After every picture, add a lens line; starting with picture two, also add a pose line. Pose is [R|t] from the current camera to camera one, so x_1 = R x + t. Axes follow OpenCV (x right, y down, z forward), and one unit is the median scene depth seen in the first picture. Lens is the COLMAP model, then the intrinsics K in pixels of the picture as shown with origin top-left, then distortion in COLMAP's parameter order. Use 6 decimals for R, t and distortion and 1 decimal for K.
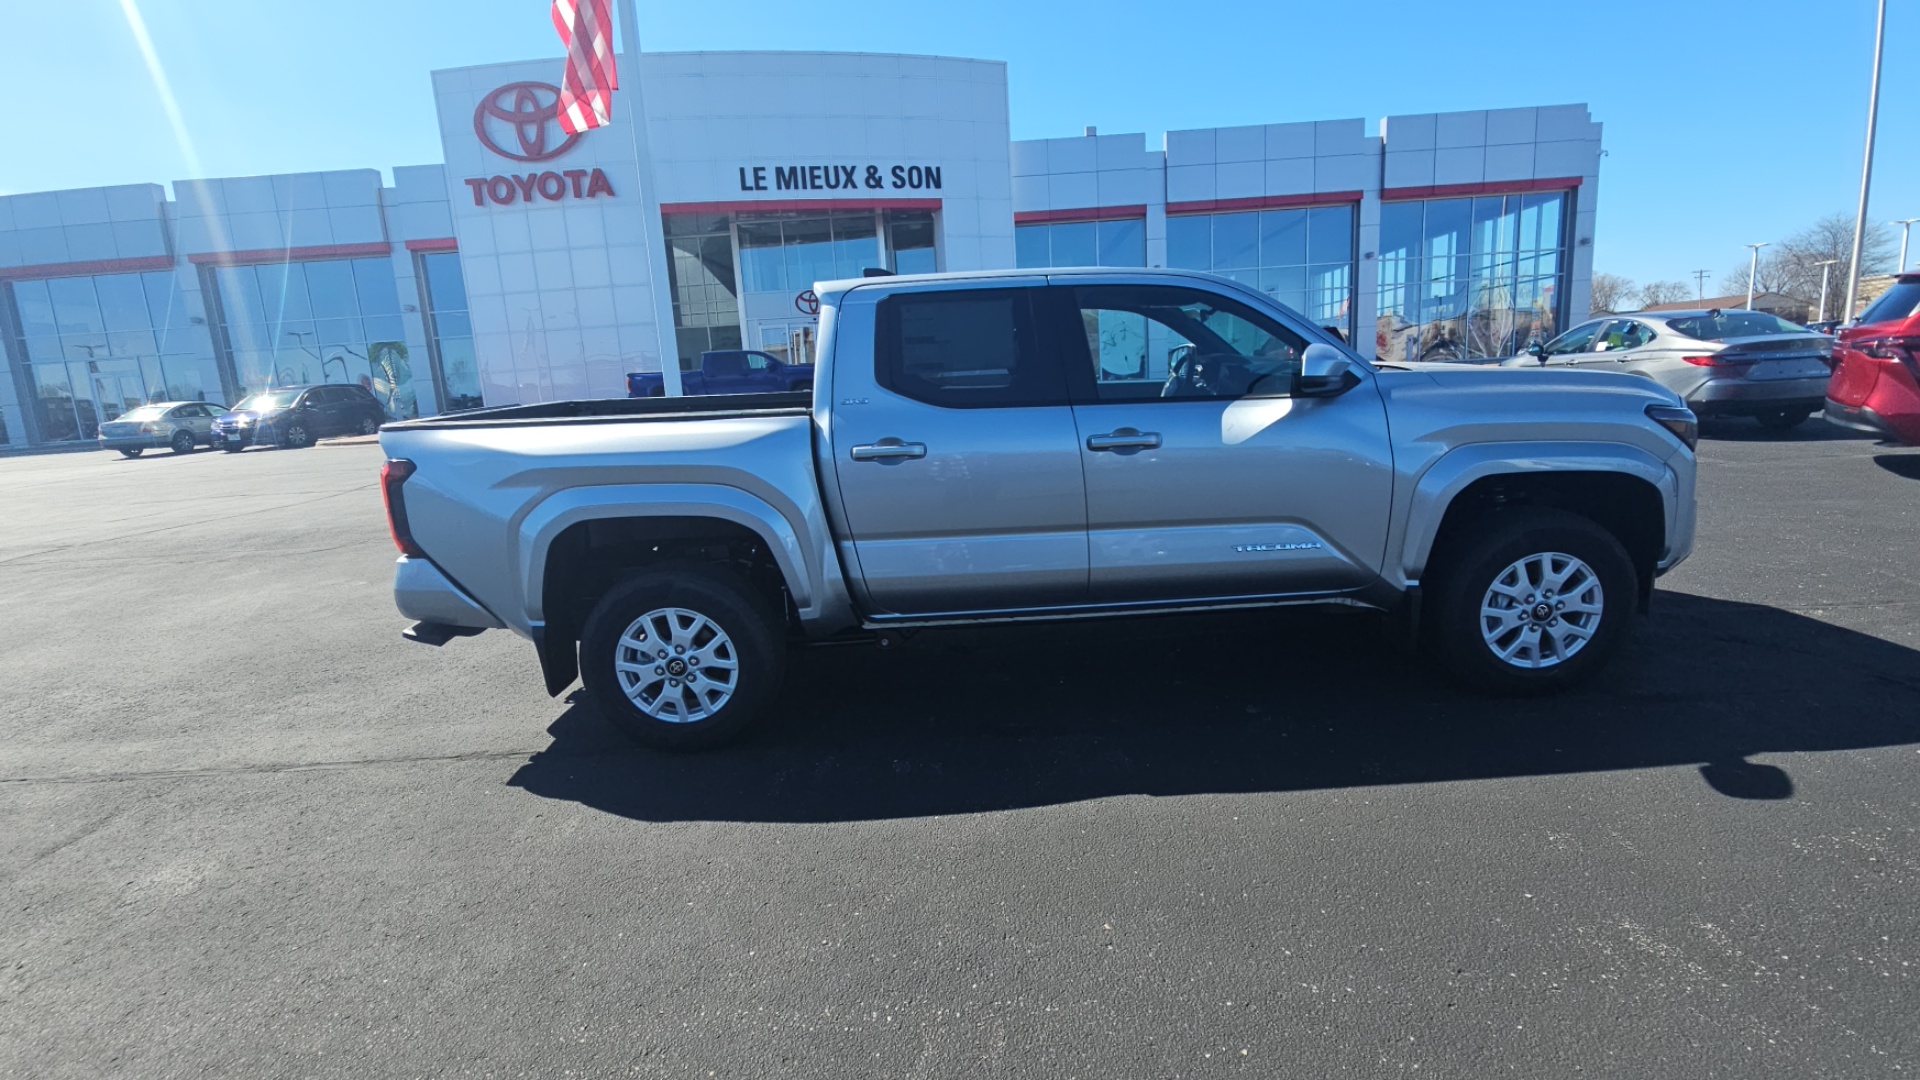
lens RADIAL K [[873.1, 0, 967.8], [0, 873.1, 536.7], [0, 0, 1]] dist [-0.001431, -0.000588]
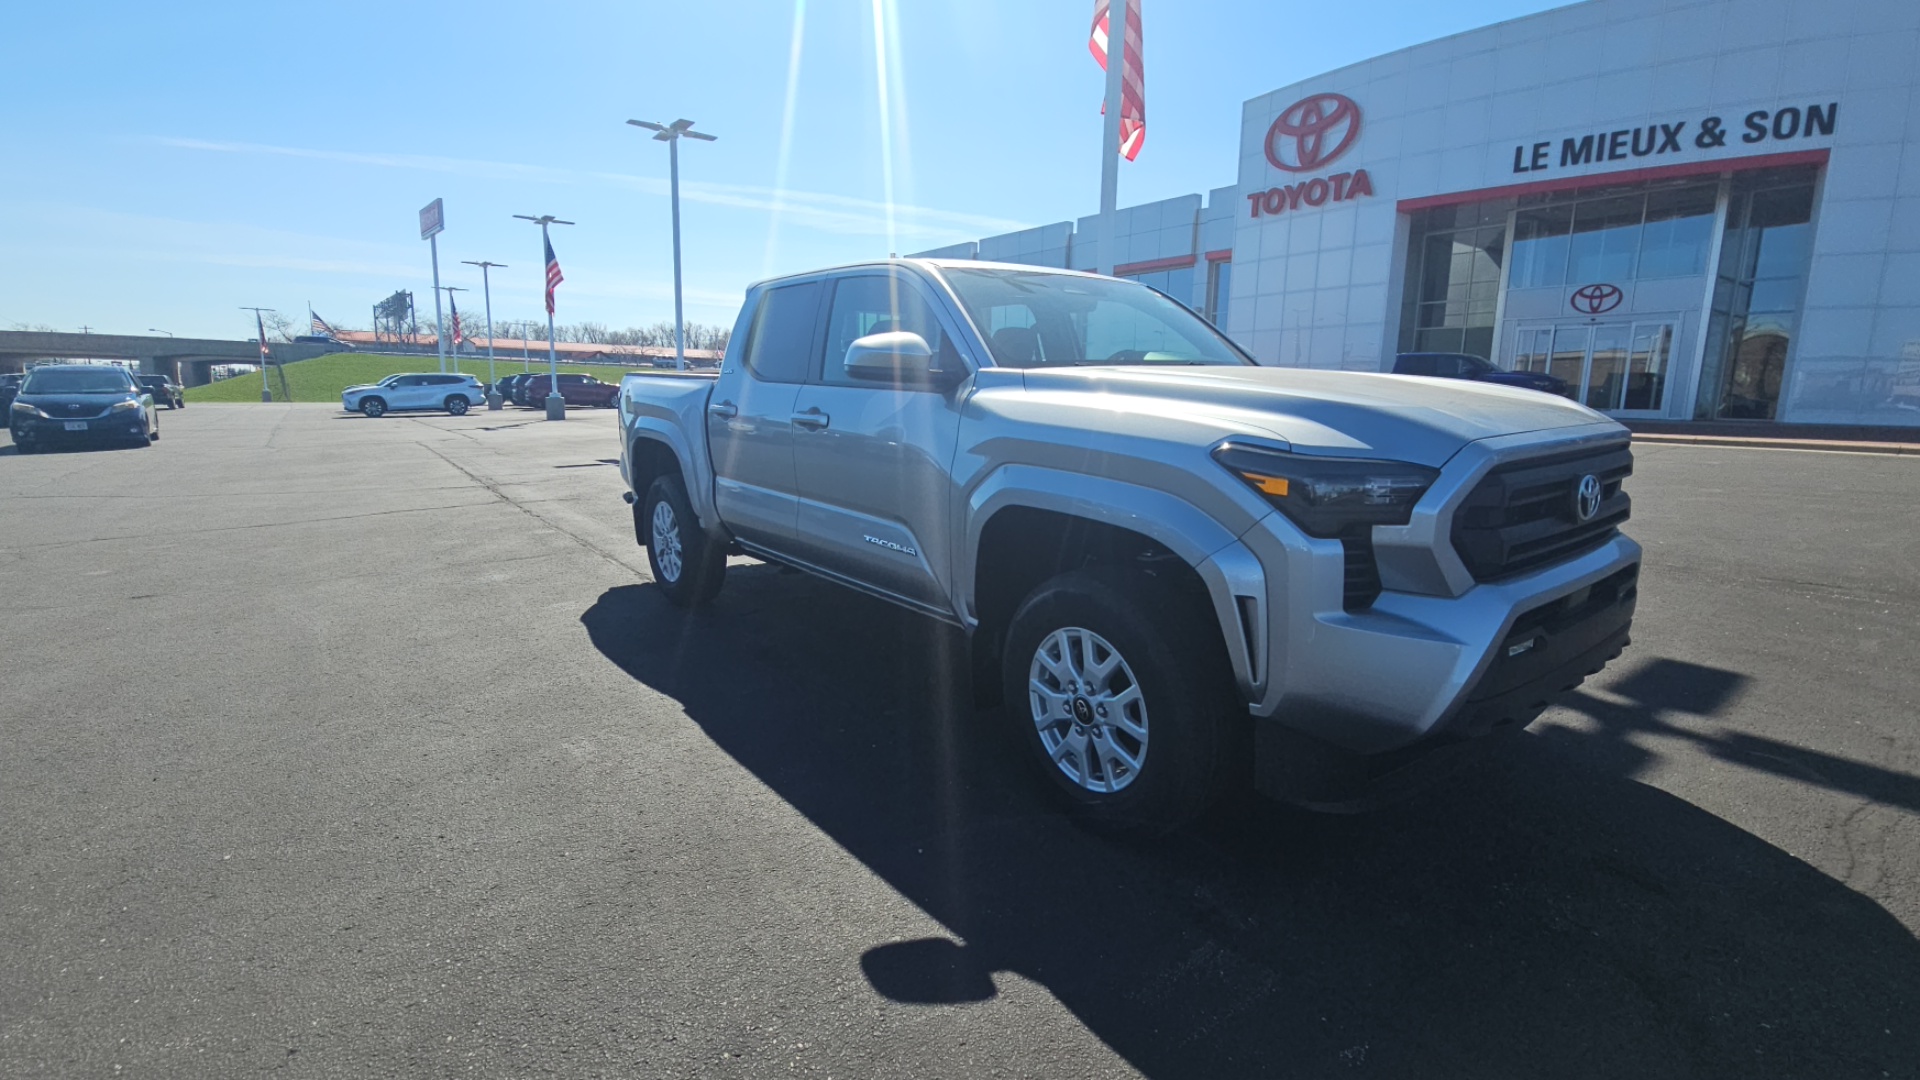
lens RADIAL K [[861.7, 0, 980.1], [0, 861.7, 542.4], [0, 0, 1]] dist [0.004745, -0.004919]
pose [[0.607841, 0.199493, -0.768591, 0.157202], [-0.193794, 0.975928, 0.100046, -0.014530], [0.770048, 0.088137, 0.631869, 0.065435]]
